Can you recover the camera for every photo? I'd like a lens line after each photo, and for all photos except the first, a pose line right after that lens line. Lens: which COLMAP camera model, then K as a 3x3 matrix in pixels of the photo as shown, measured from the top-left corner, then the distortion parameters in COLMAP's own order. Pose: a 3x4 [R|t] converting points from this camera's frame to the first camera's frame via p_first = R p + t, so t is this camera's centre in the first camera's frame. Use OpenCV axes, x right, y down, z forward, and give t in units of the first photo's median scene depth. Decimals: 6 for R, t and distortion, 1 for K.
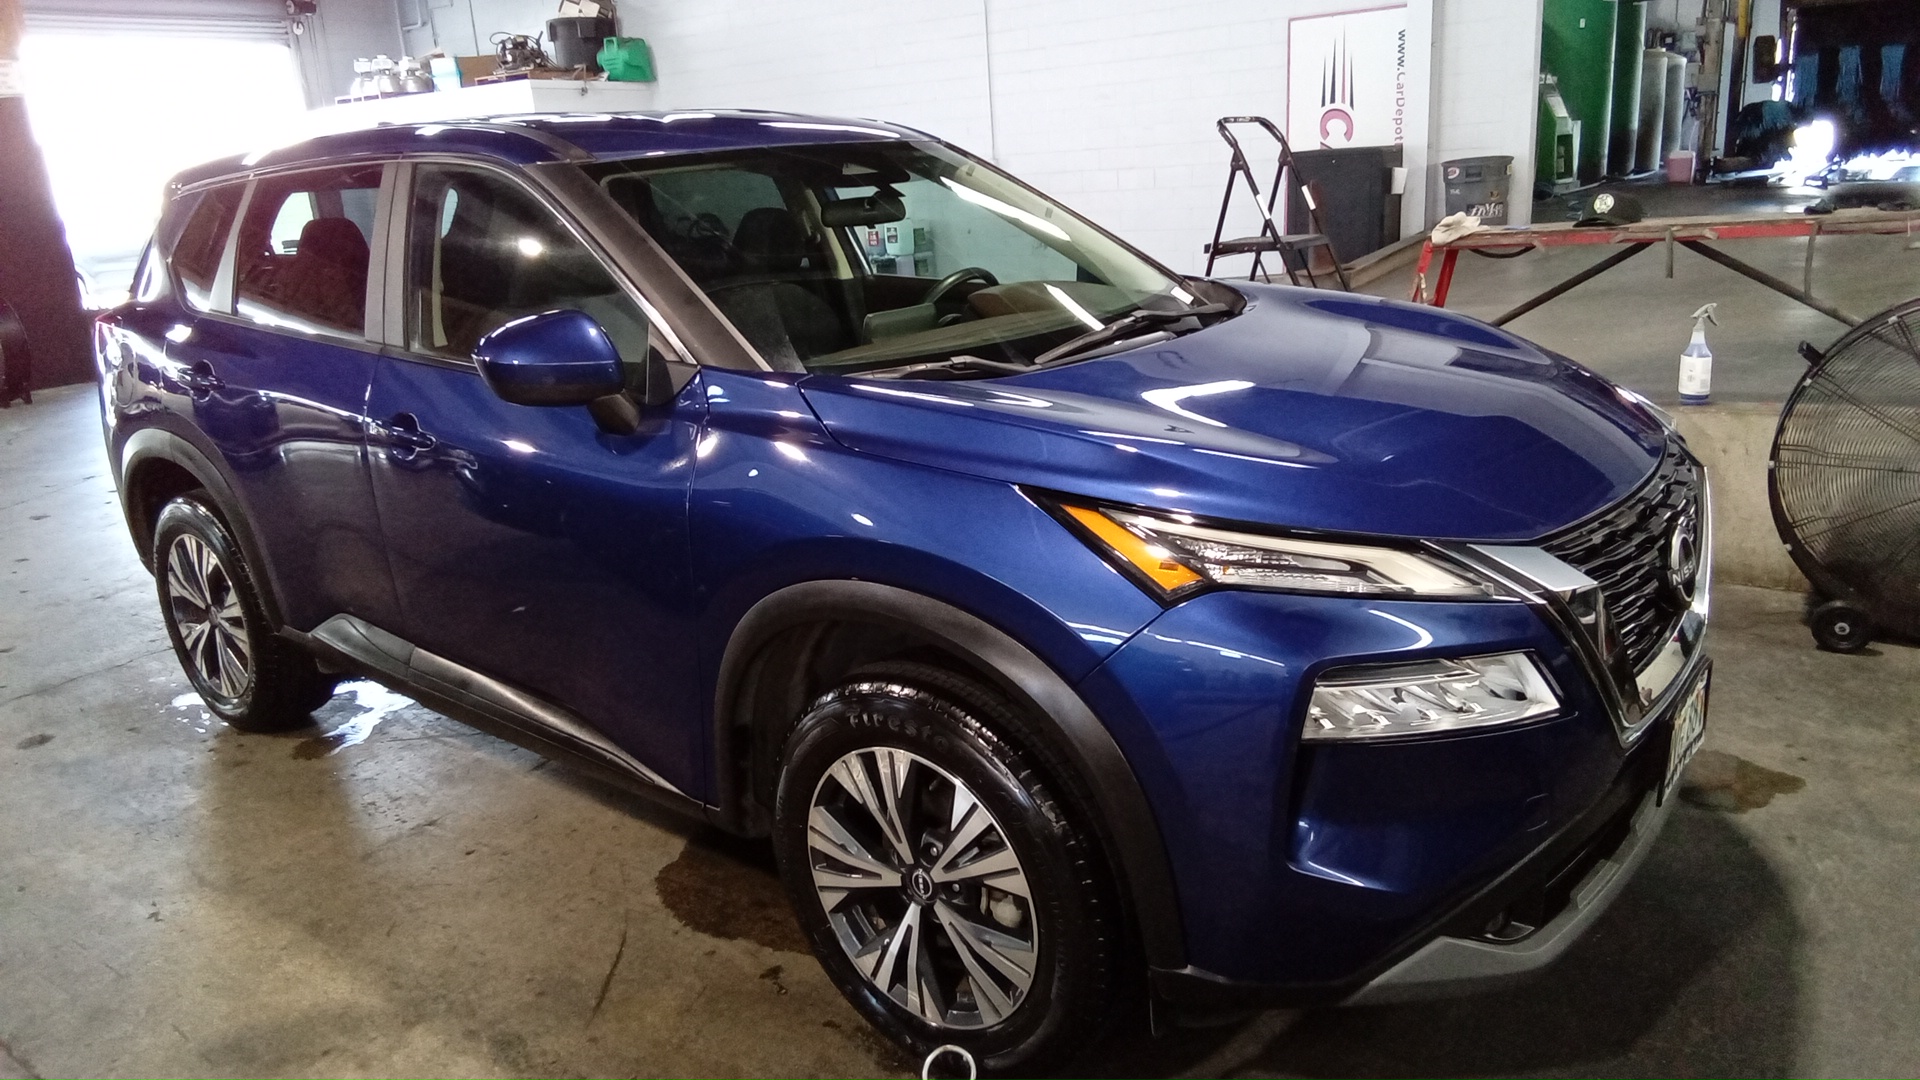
lens RADIAL K [[1332.7, 0, 948.4], [0, 1332.7, 537.3], [0, 0, 1]] dist [-0.010547, -0.002088]
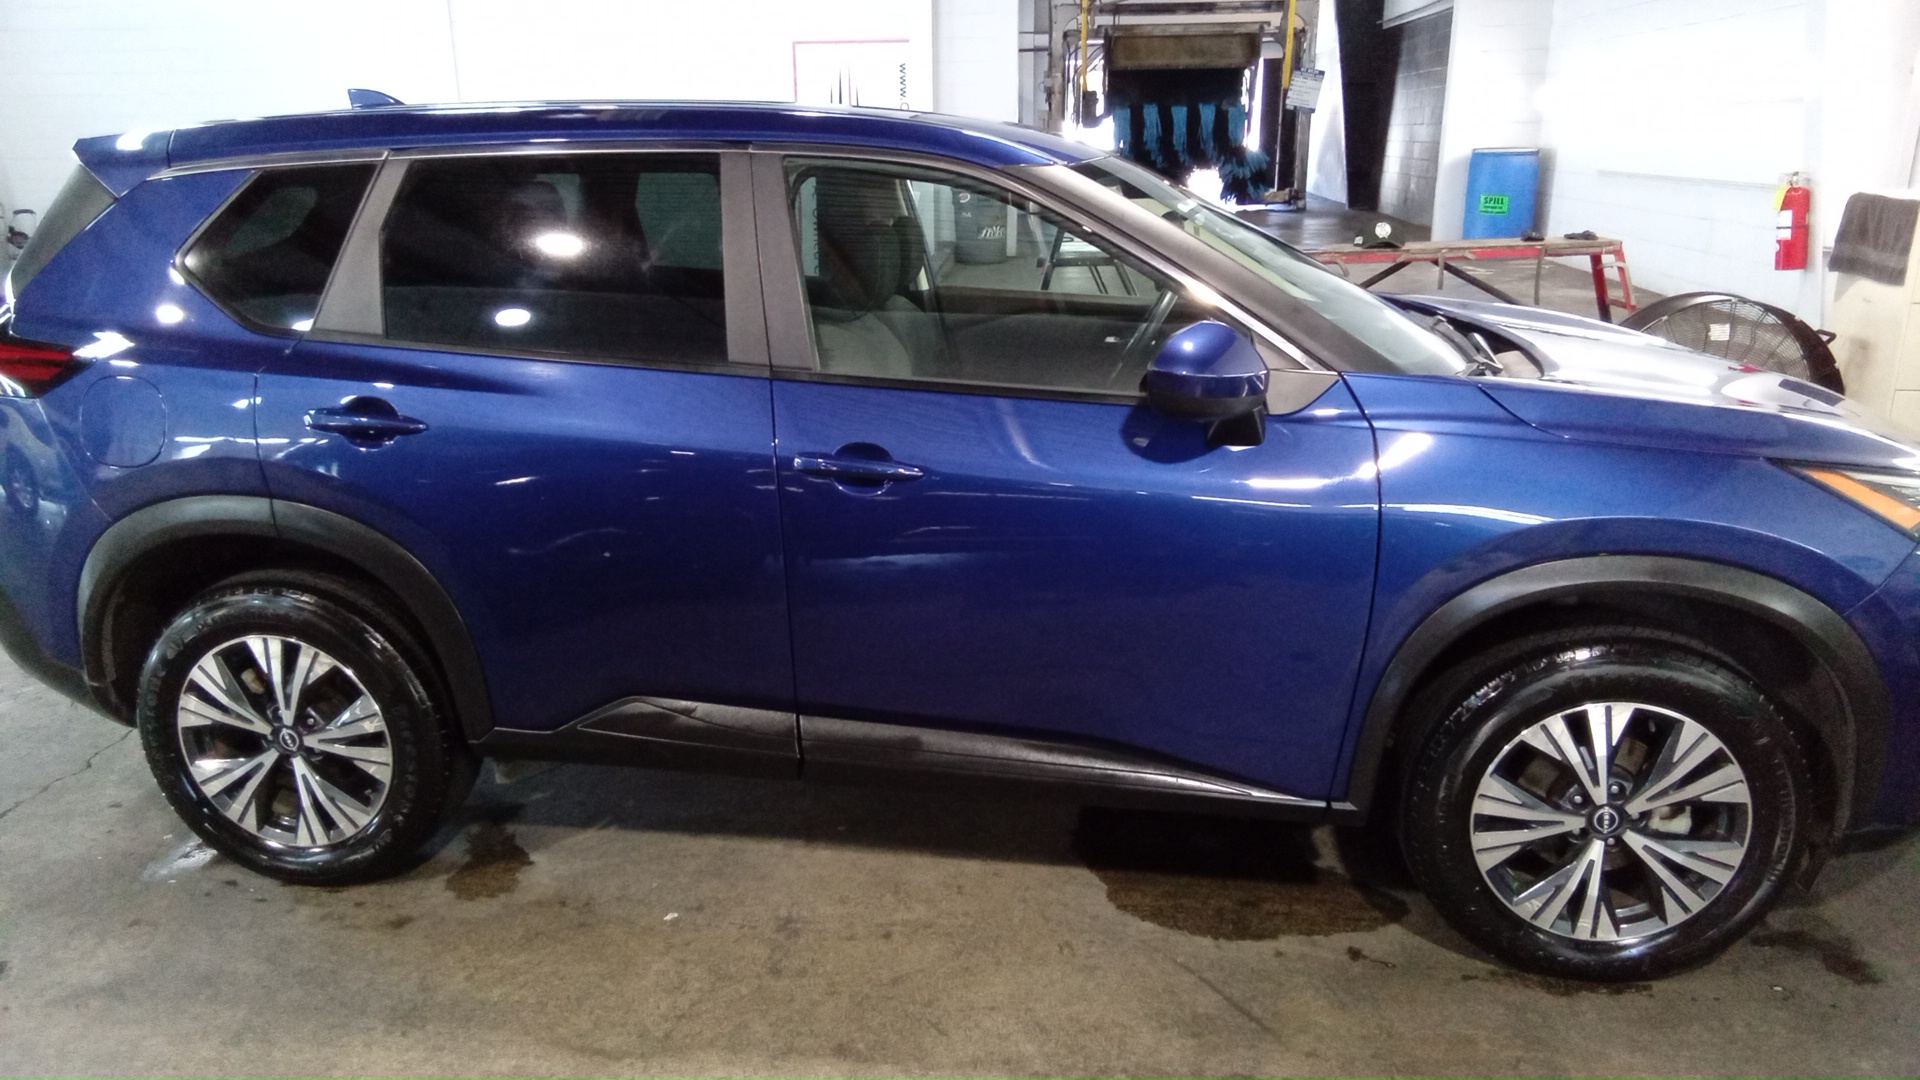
lens RADIAL K [[1304.6, 0, 953.6], [0, 1304.6, 538.8], [0, 0, 1]] dist [0.041836, -0.071140]
pose [[0.857095, -0.094350, 0.506444, -0.981925], [0.096780, 0.995072, 0.021593, -0.054237], [-0.505986, 0.030506, 0.862002, 0.286956]]
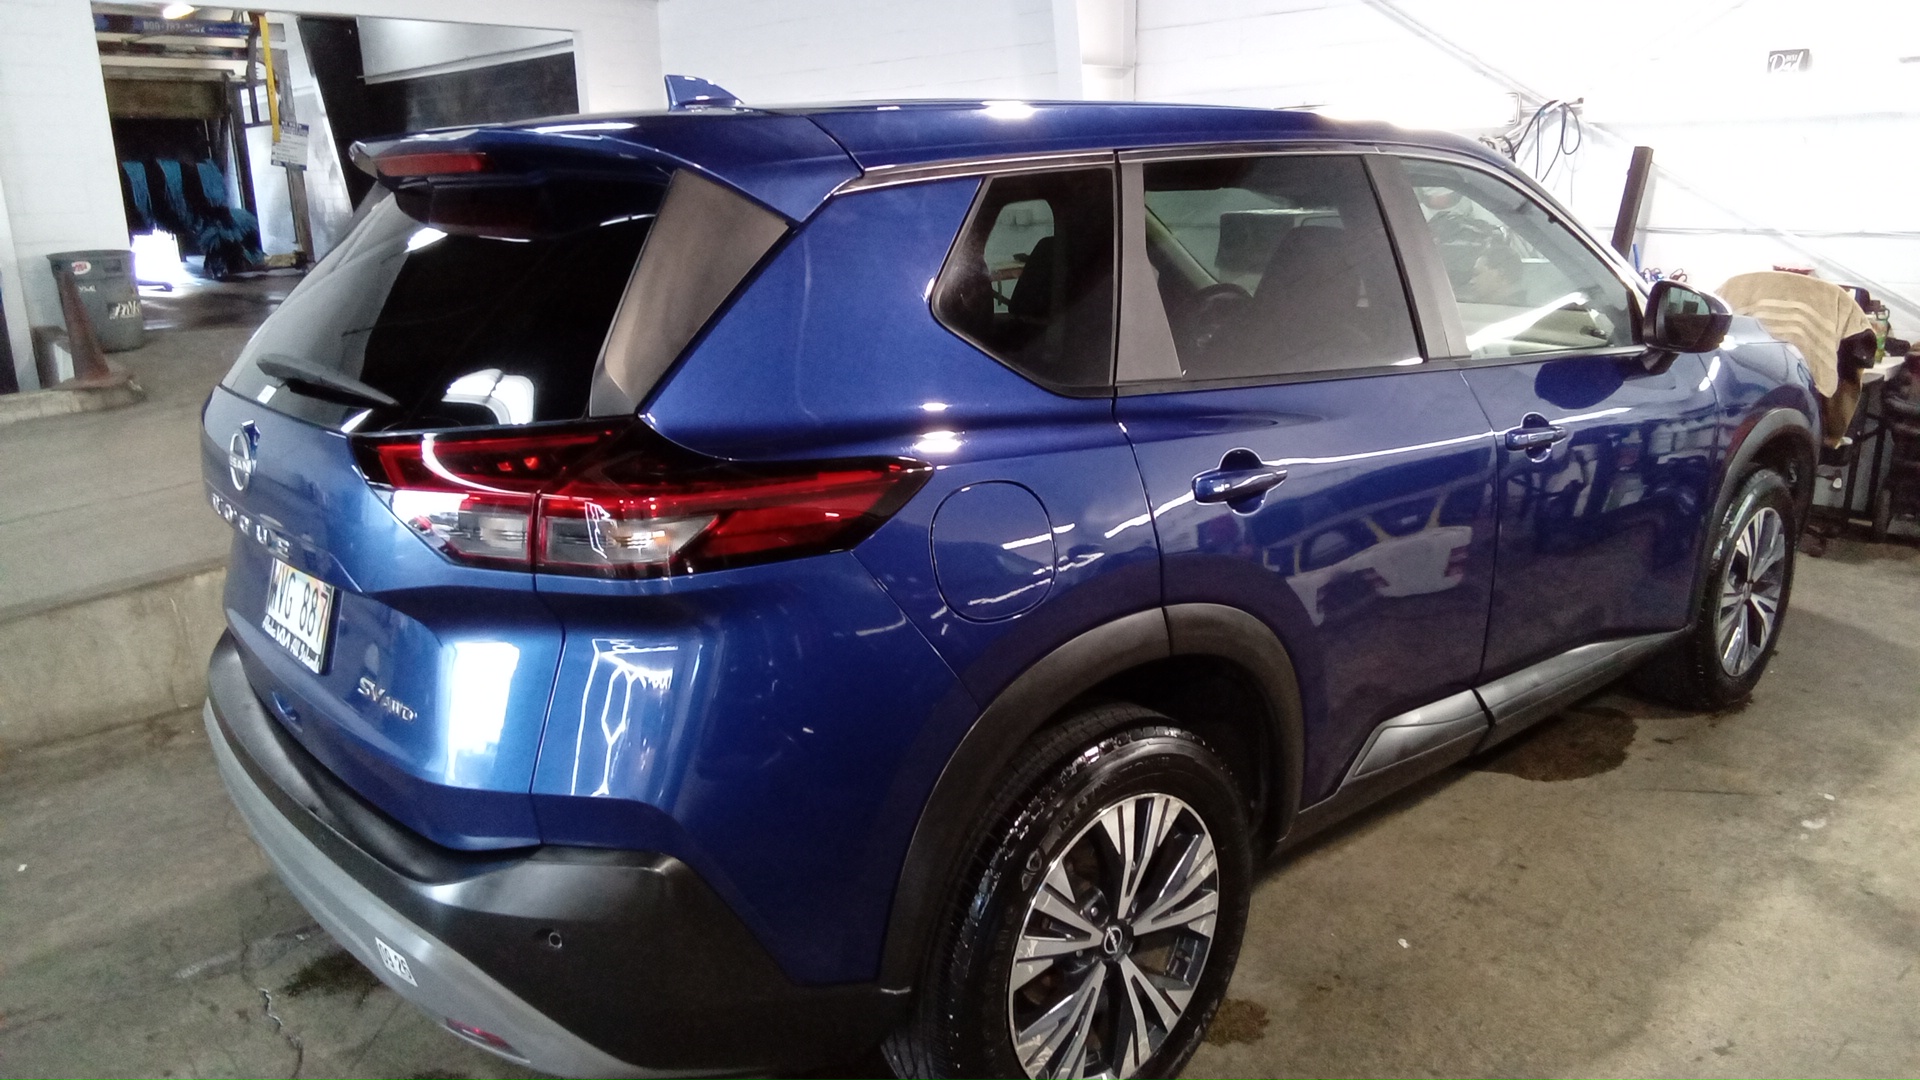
lens RADIAL K [[1306.6, 0, 961.6], [0, 1306.6, 529.1], [0, 0, 1]] dist [0.004086, -0.004602]
pose [[0.183550, -0.190805, 0.964315, -1.735367], [0.280253, 0.950427, 0.134713, -0.317585], [-0.942214, 0.245526, 0.227925, 1.472746]]
